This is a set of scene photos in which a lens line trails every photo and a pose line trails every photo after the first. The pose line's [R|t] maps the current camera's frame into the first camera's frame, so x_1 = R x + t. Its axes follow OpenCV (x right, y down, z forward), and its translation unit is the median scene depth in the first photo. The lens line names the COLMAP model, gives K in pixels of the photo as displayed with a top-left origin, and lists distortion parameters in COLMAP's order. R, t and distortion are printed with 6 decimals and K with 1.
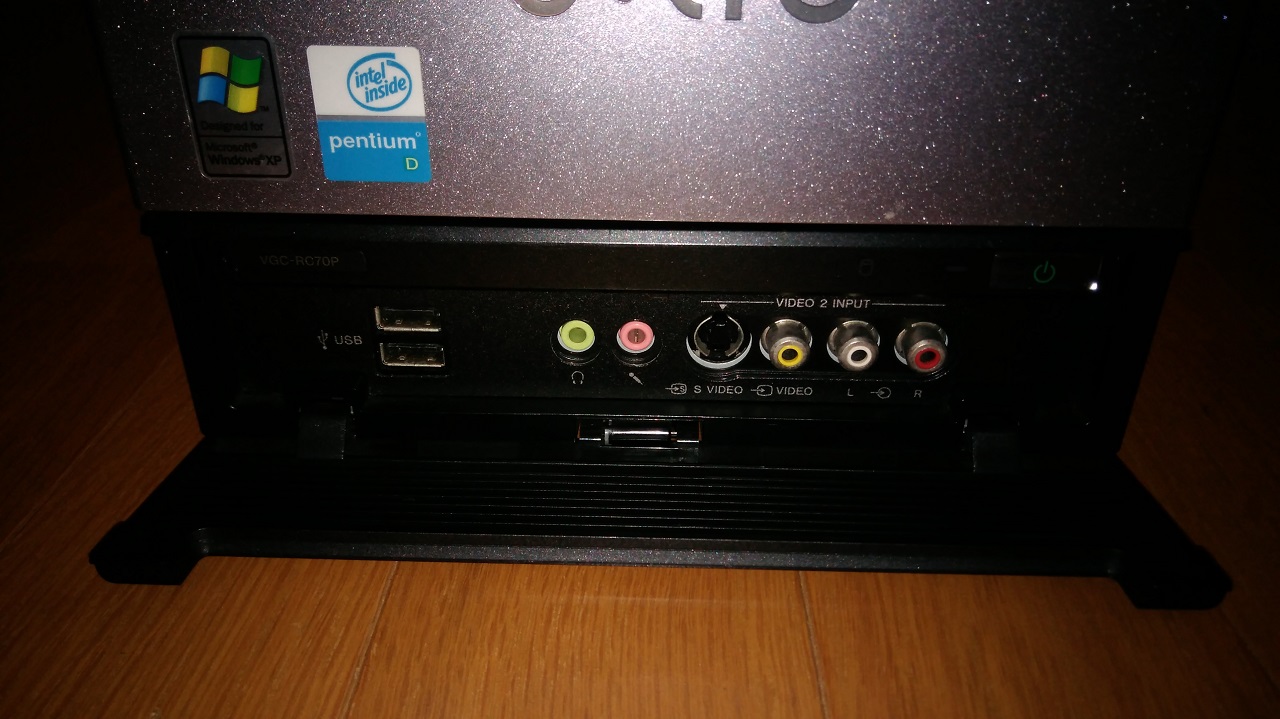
lens RADIAL K [[957.1, 0, 640.0], [0, 957.1, 359.5], [0, 0, 1]] dist [0.007957, 0.001998]
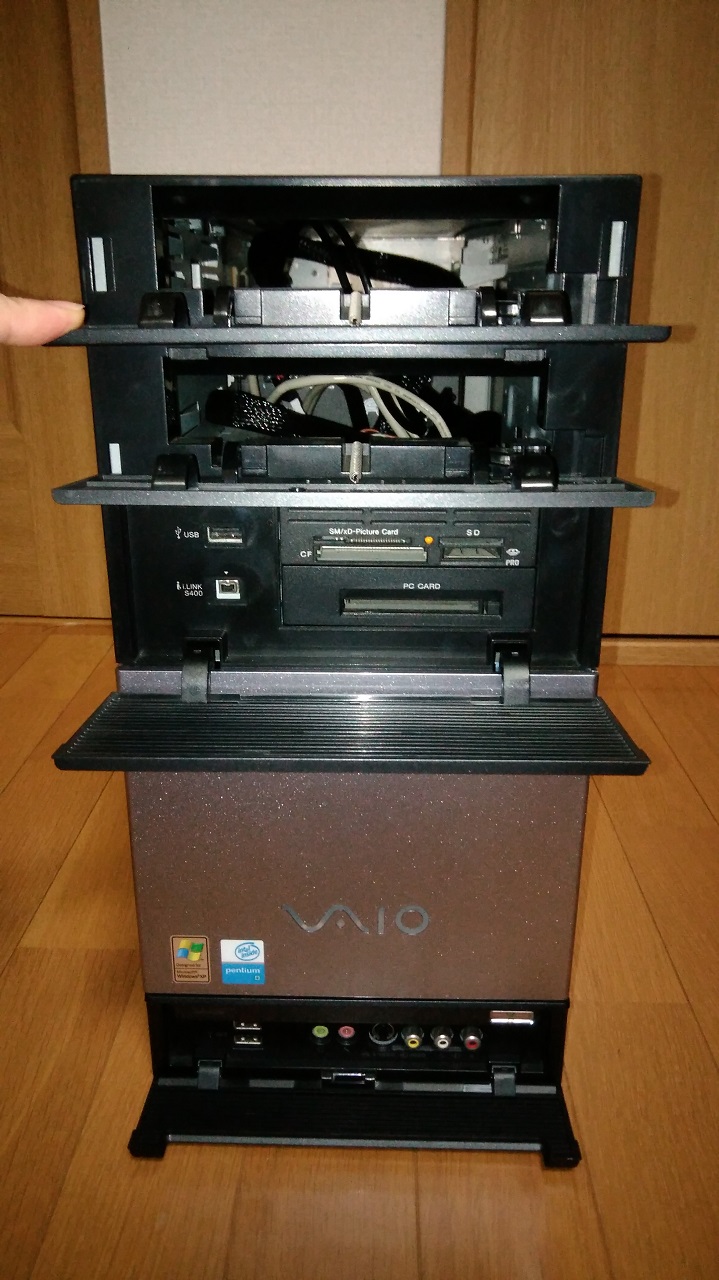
lens RADIAL K [[957.1, 0, 359.5], [0, 957.1, 640.0], [0, 0, 1]] dist [0.007957, 0.001998]
pose [[0.999970, -0.007641, 0.001277, 0.035928], [0.007746, 0.985997, -0.166583, -0.668384], [0.000014, 0.166588, 0.986027, -1.665271]]
